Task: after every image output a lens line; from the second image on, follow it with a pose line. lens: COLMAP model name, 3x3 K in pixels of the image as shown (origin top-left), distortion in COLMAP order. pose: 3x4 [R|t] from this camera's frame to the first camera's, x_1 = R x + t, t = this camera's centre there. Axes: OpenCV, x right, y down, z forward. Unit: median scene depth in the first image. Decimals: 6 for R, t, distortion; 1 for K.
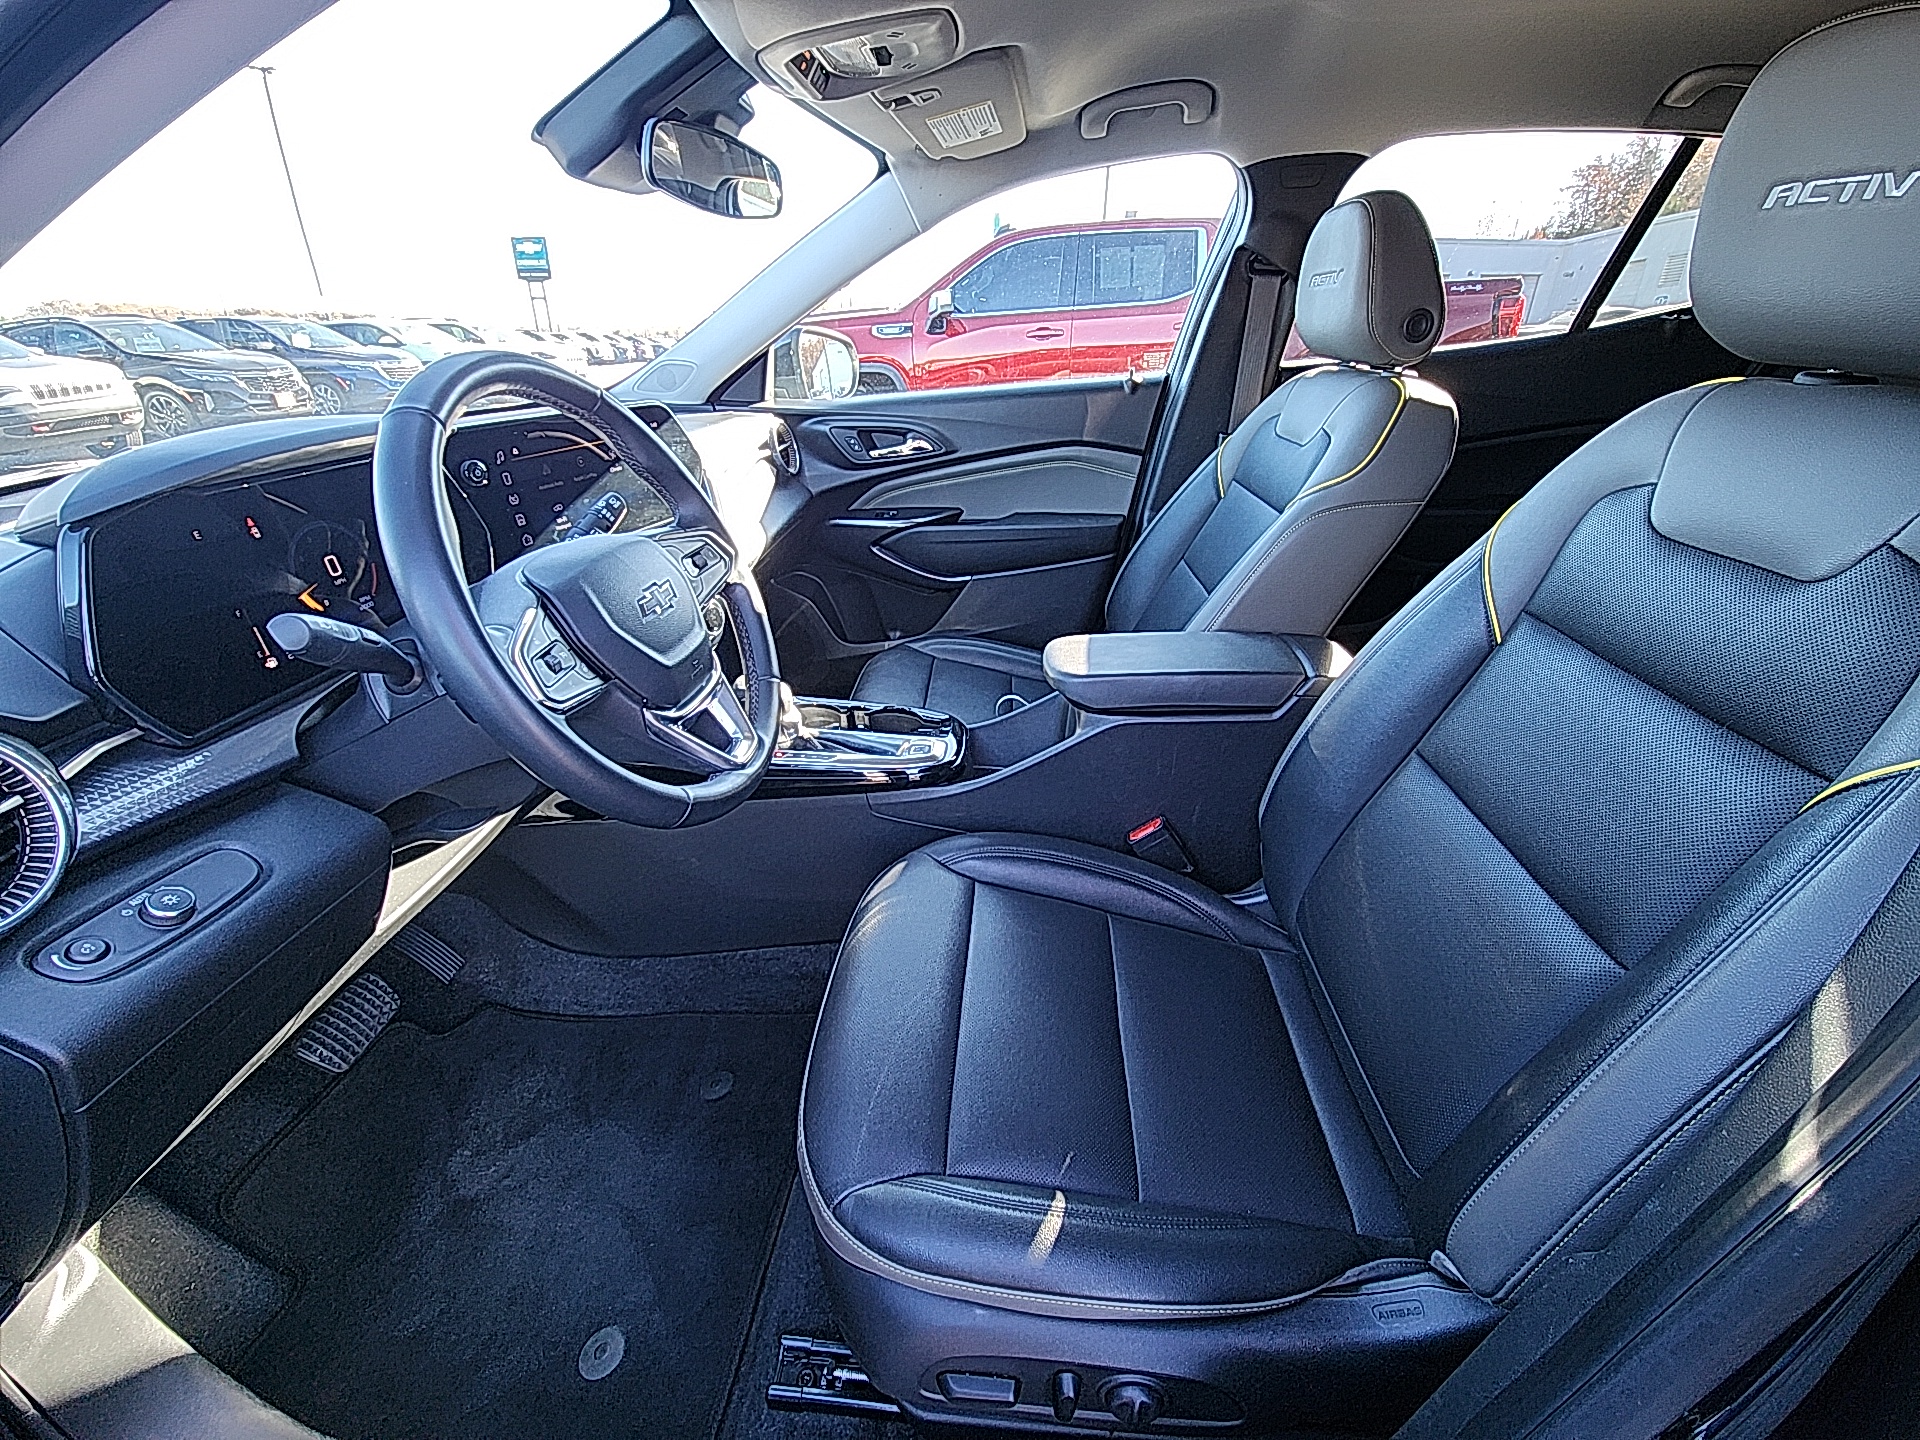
lens RADIAL K [[749.7, 0, 946.7], [0, 749.7, 707.3], [0, 0, 1]] dist [0.014390, -0.010074]
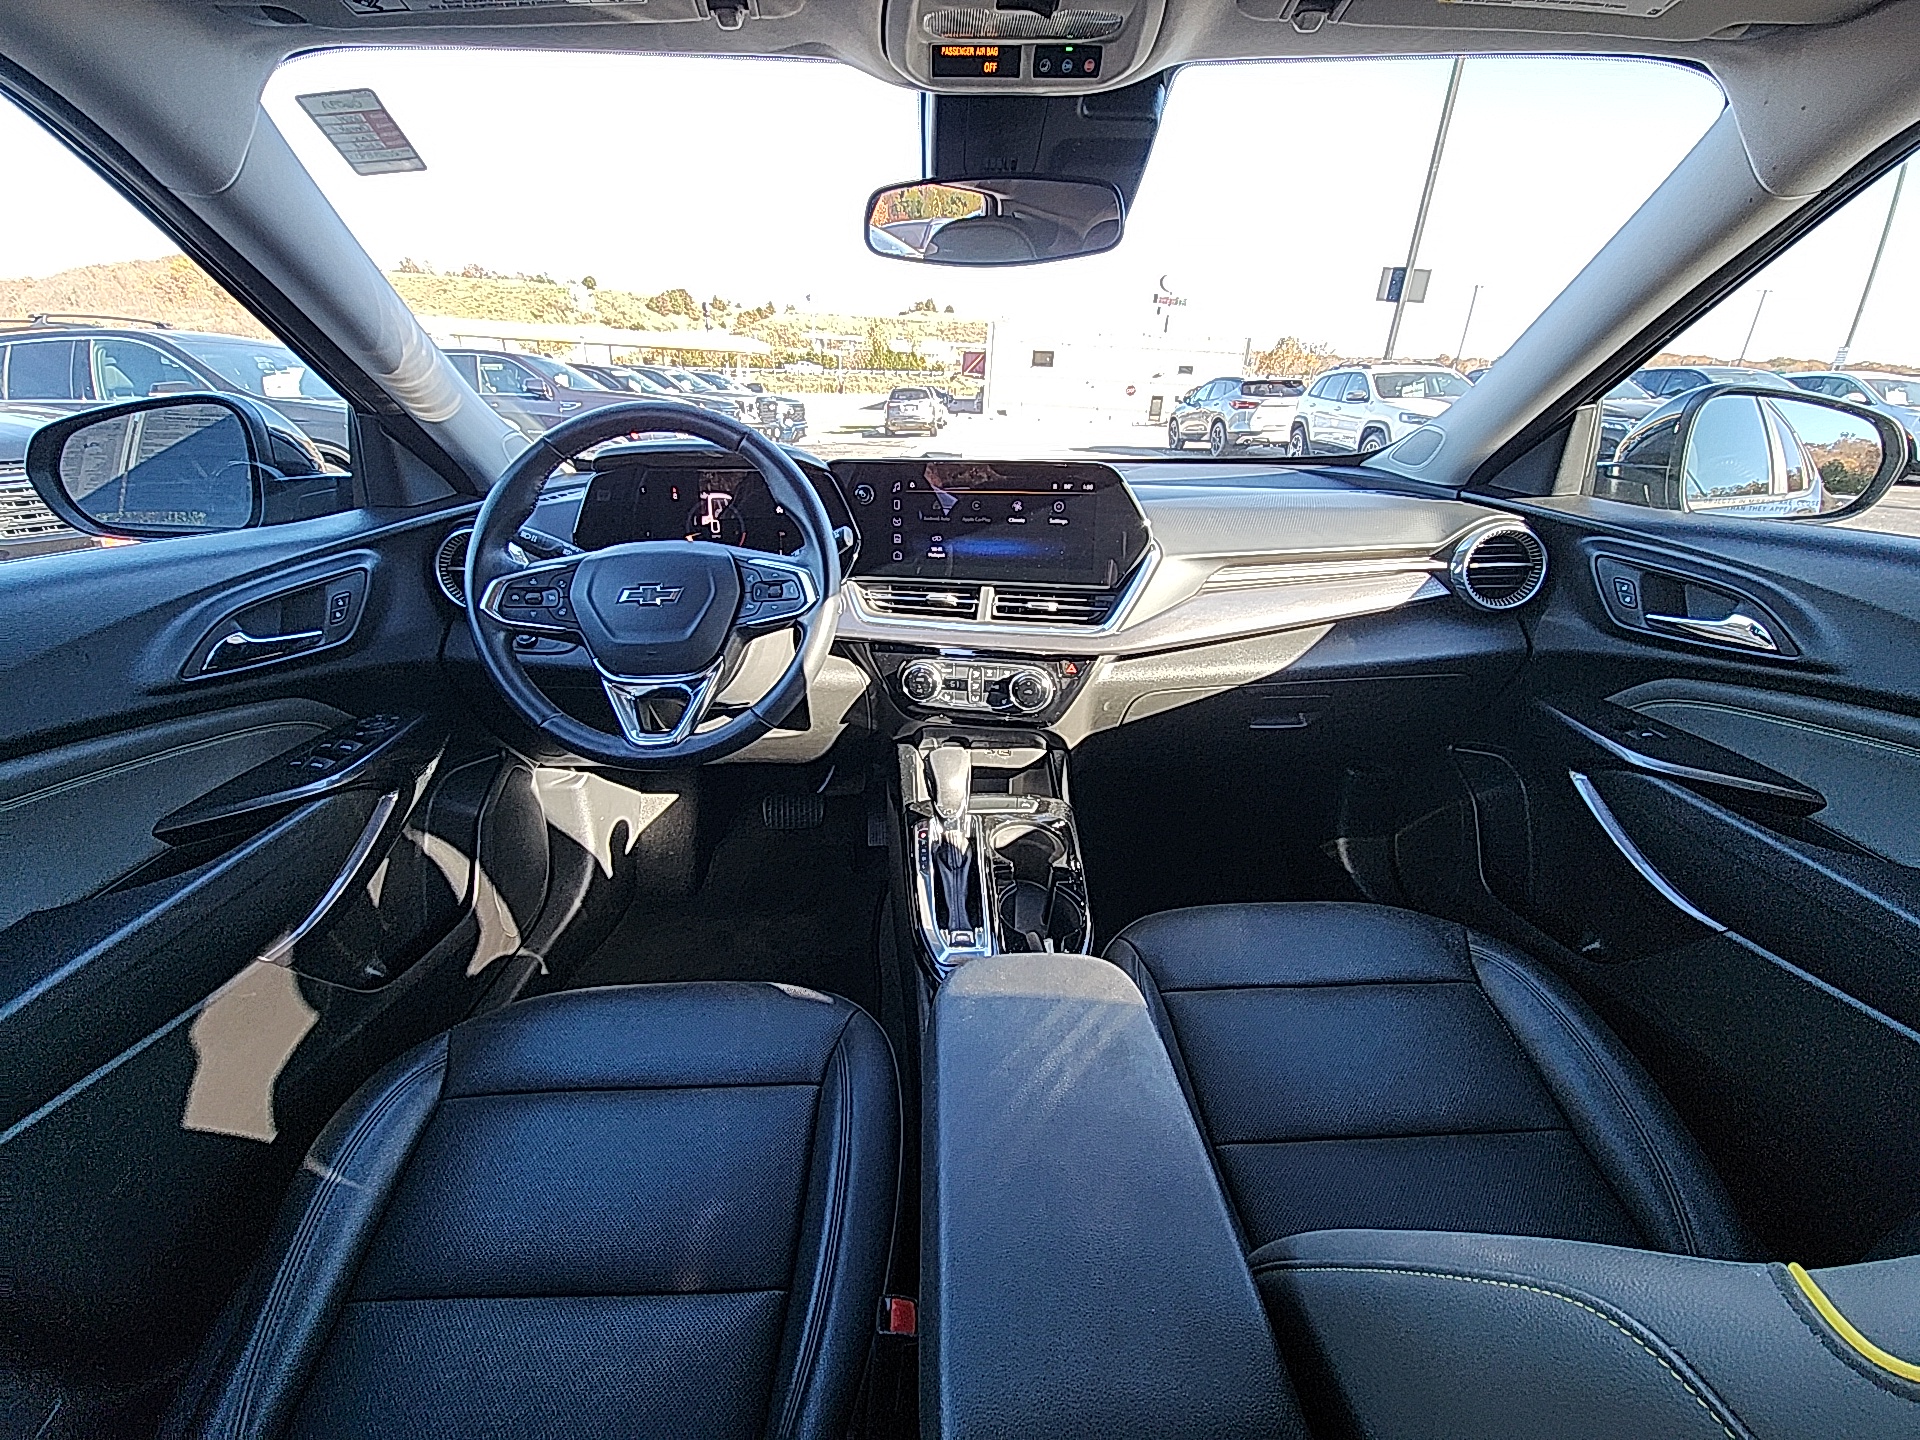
lens RADIAL K [[772.0, 0, 954.0], [0, 772.0, 705.2], [0, 0, 1]] dist [-0.000367, 0.000902]
pose [[0.113930, 0.385192, -0.915777, 0.511237], [-0.446374, 0.843346, 0.299194, -0.326288], [0.887564, 0.374692, 0.268023, 0.636394]]
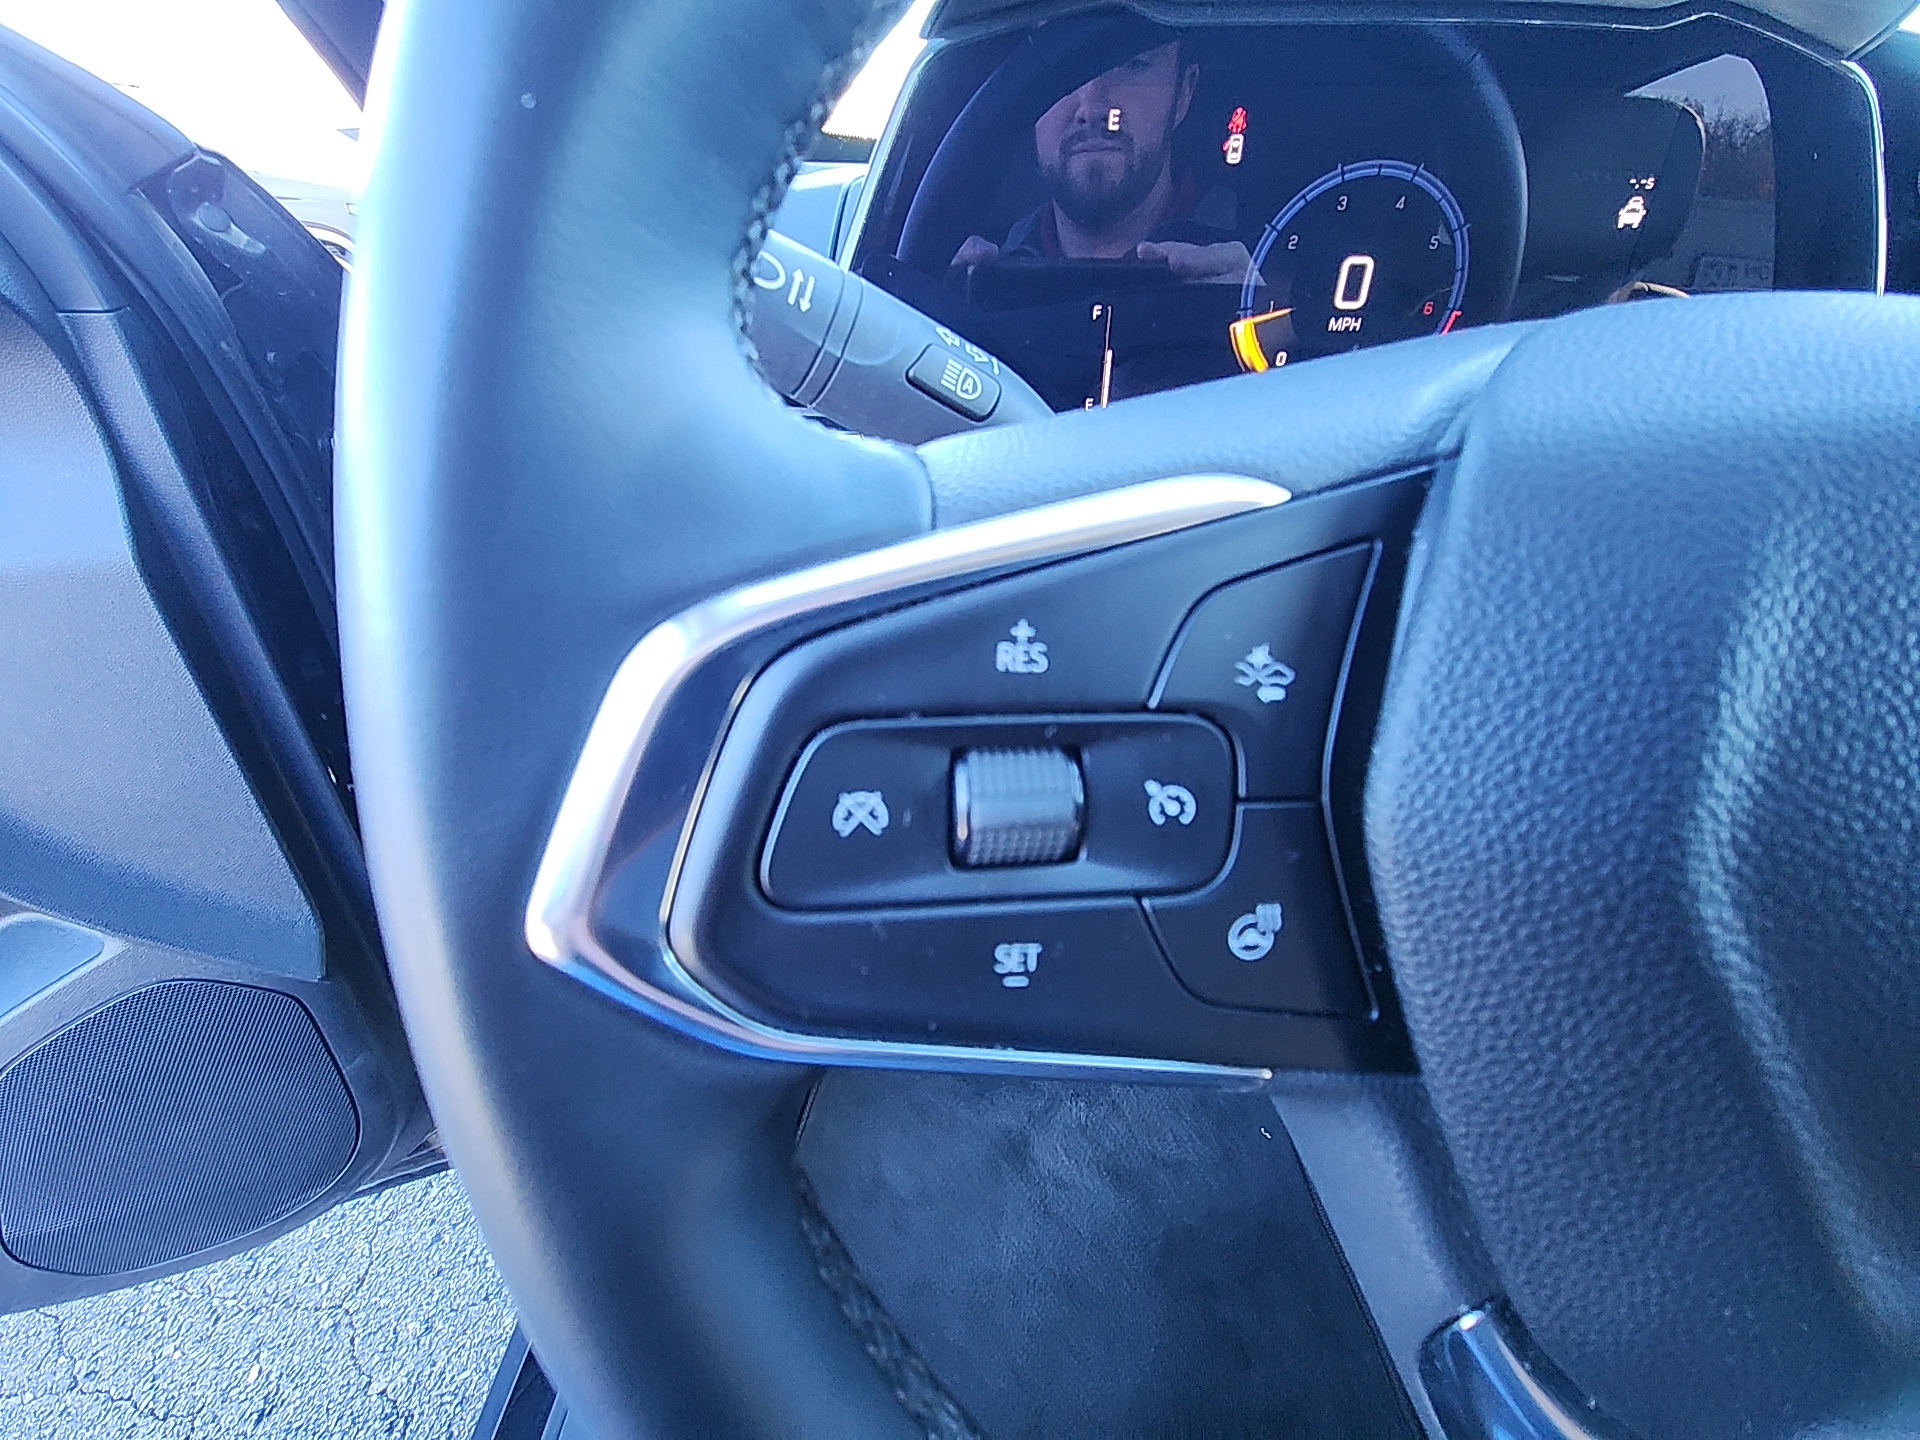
lens RADIAL K [[772.0, 0, 954.0], [0, 772.0, 705.2], [0, 0, 1]] dist [-0.000367, 0.000902]
pose [[0.050554, 0.563835, -0.824339, -0.177044], [-0.452944, 0.748572, 0.484234, -0.064389], [0.890105, 0.348899, 0.293229, 0.410976]]
